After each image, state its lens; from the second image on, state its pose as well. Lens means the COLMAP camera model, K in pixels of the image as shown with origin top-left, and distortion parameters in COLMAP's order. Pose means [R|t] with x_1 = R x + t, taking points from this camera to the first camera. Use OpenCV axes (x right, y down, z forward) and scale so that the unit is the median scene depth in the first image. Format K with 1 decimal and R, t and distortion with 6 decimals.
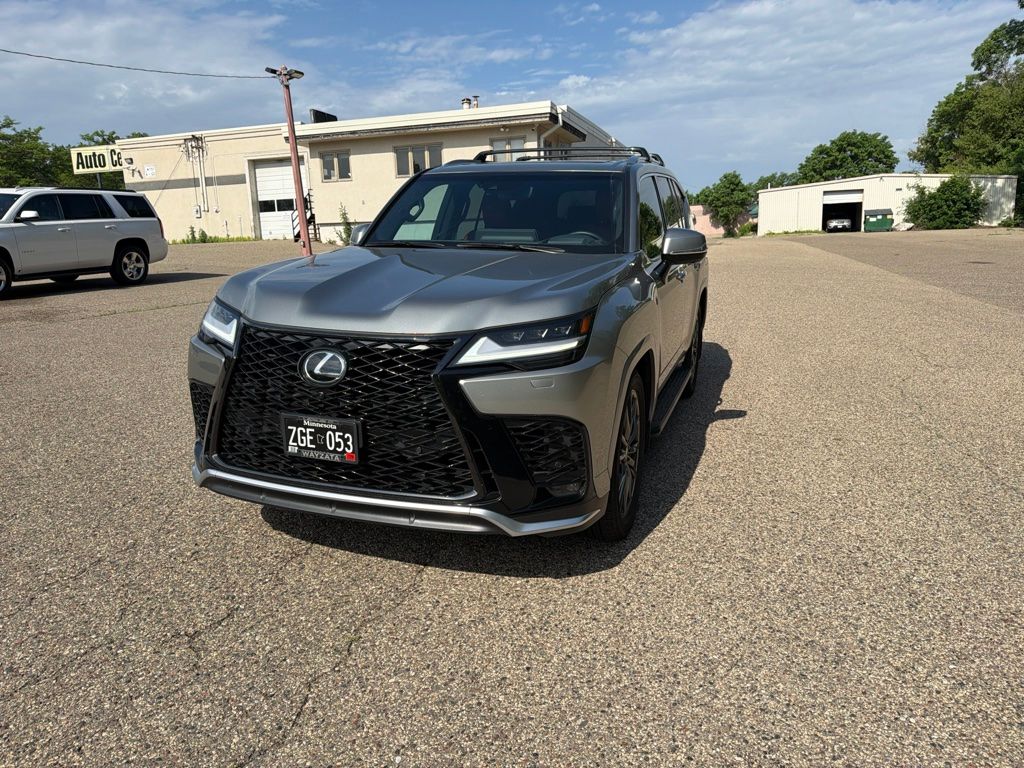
lens RADIAL K [[724.8, 0, 511.9], [0, 724.8, 391.9], [0, 0, 1]] dist [0.022621, -0.028392]
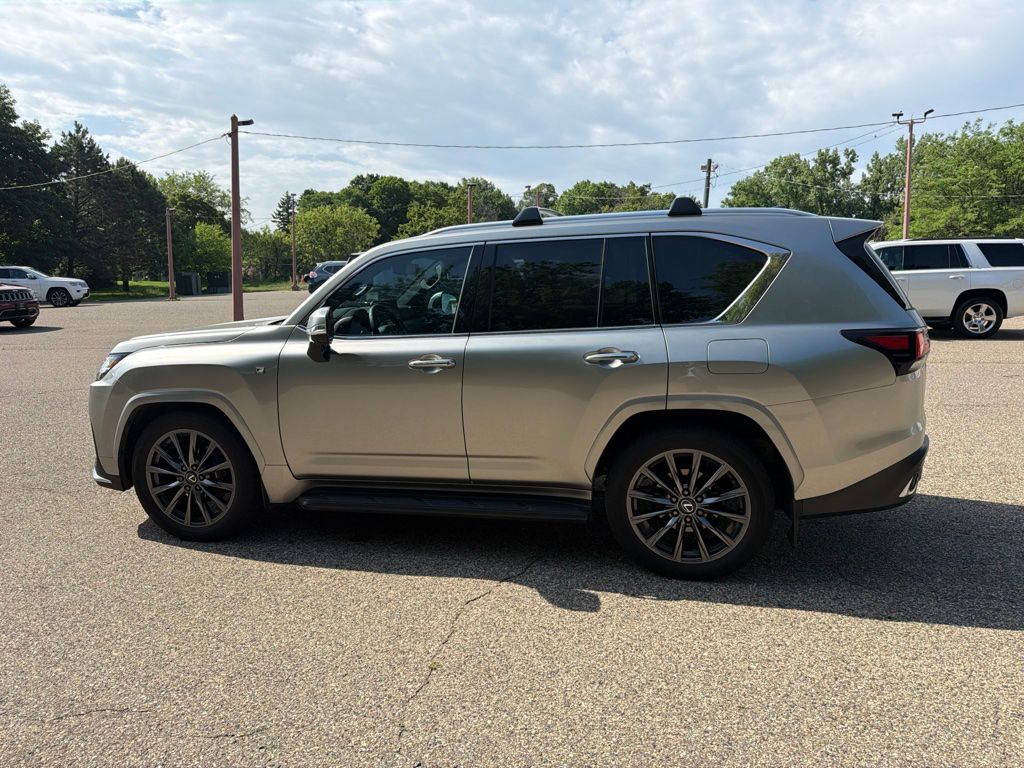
lens RADIAL K [[724.8, 0, 509.0], [0, 724.8, 380.2], [0, 0, 1]] dist [0.022621, -0.028392]
pose [[0.109073, 0.151900, -0.982359, 0.990298], [-0.217660, 0.967922, 0.125501, -0.246677], [0.969911, 0.200132, 0.138636, 0.912140]]
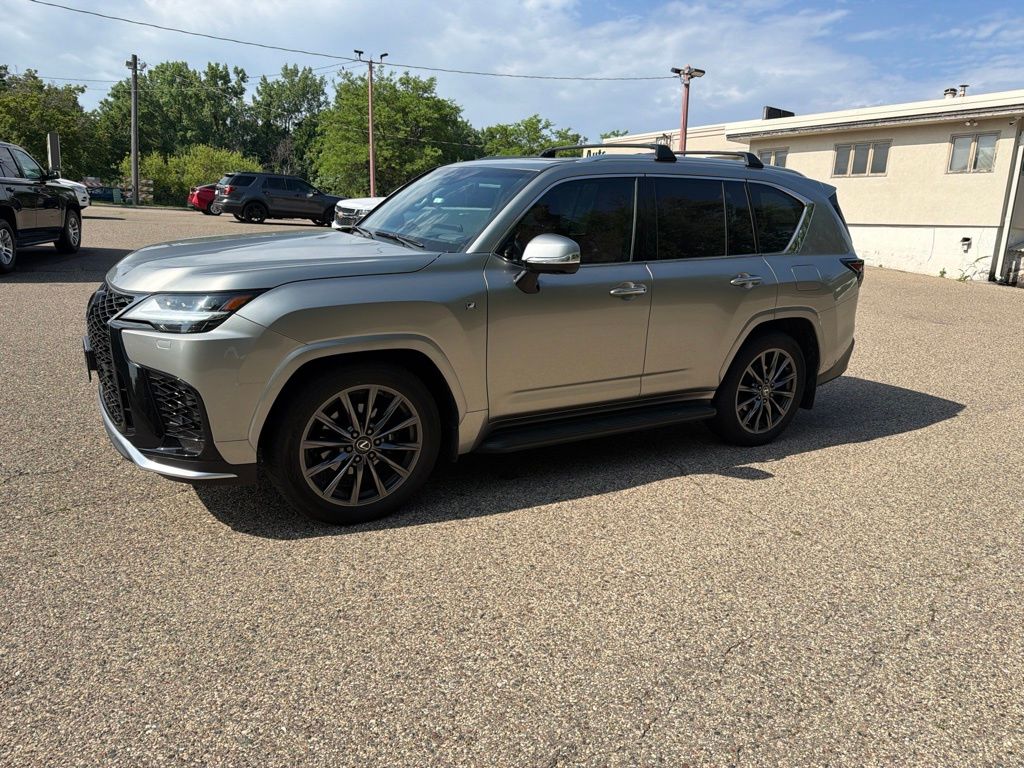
lens RADIAL K [[724.8, 0, 510.6], [0, 724.8, 385.2], [0, 0, 1]] dist [0.022621, -0.028392]
pose [[0.782334, 0.198635, -0.590336, 0.619097], [-0.202517, 0.977408, 0.060493, -0.067704], [0.589016, 0.072227, 0.804887, 0.208108]]
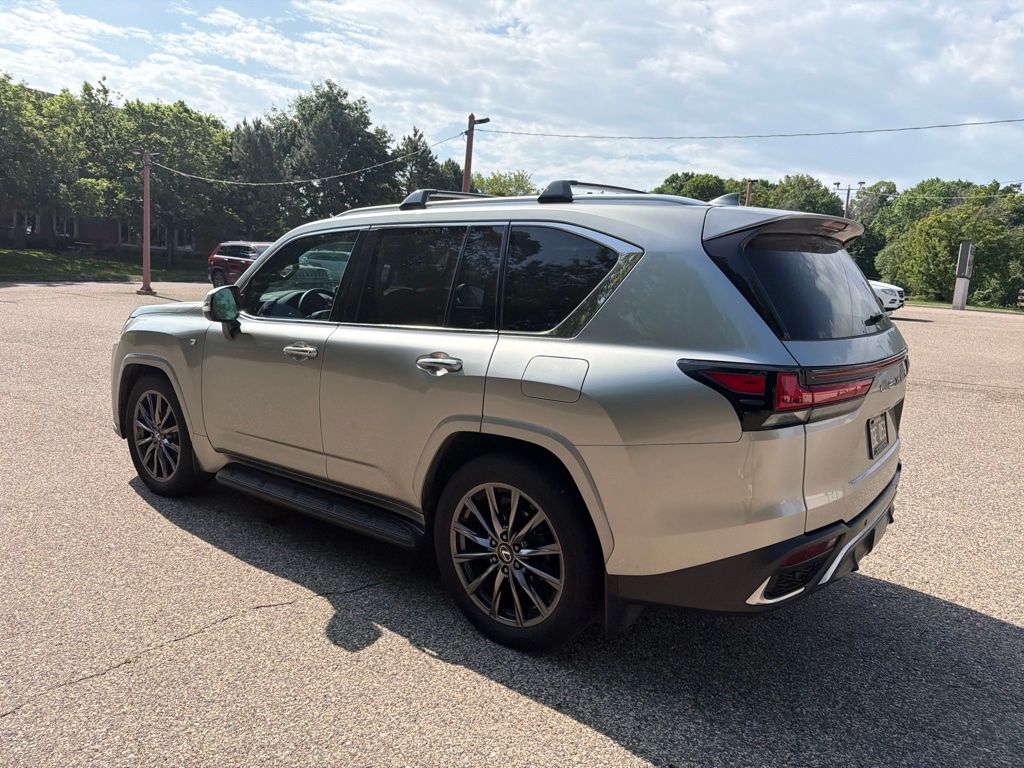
lens RADIAL K [[724.8, 0, 511.7], [0, 724.8, 365.7], [0, 0, 1]] dist [0.022621, -0.028392]
pose [[-0.304673, 0.124169, -0.944329, 0.854161], [-0.257849, 0.943690, 0.207275, -0.343661], [0.916891, 0.306645, -0.255500, 1.325484]]
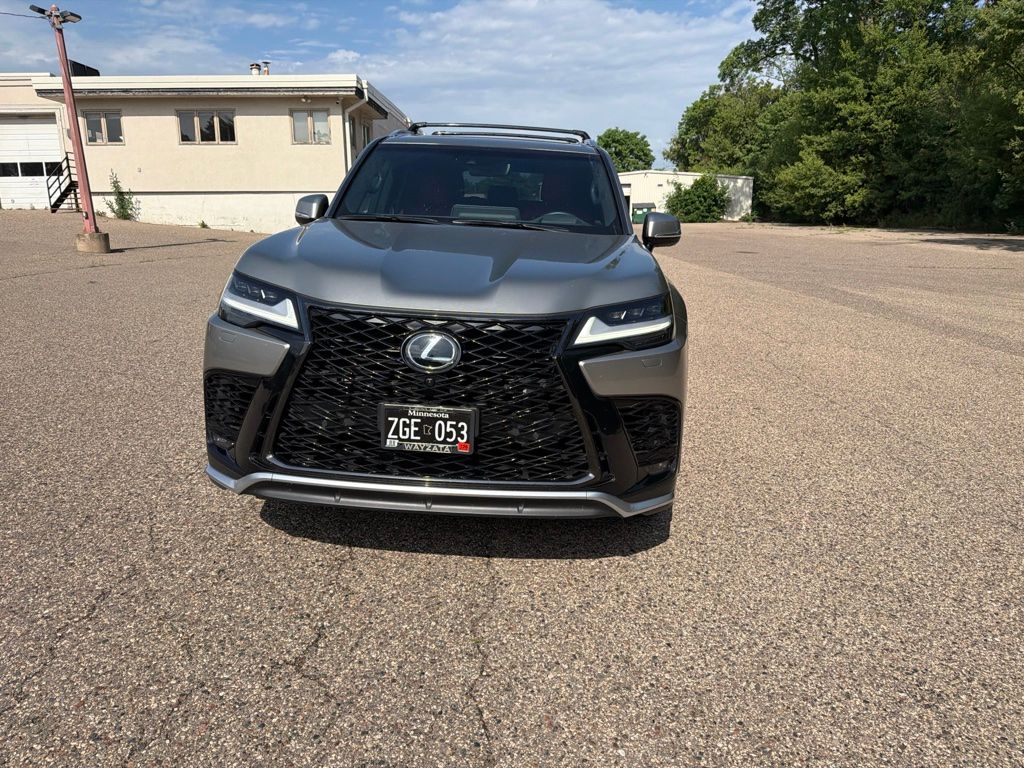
lens RADIAL K [[724.8, 0, 514.9], [0, 724.8, 391.7], [0, 0, 1]] dist [0.022621, -0.028392]
pose [[0.953839, -0.038308, 0.297864, -0.231840], [0.031636, 0.999130, 0.027190, -0.002381], [-0.298646, -0.016511, 0.954221, 0.051877]]
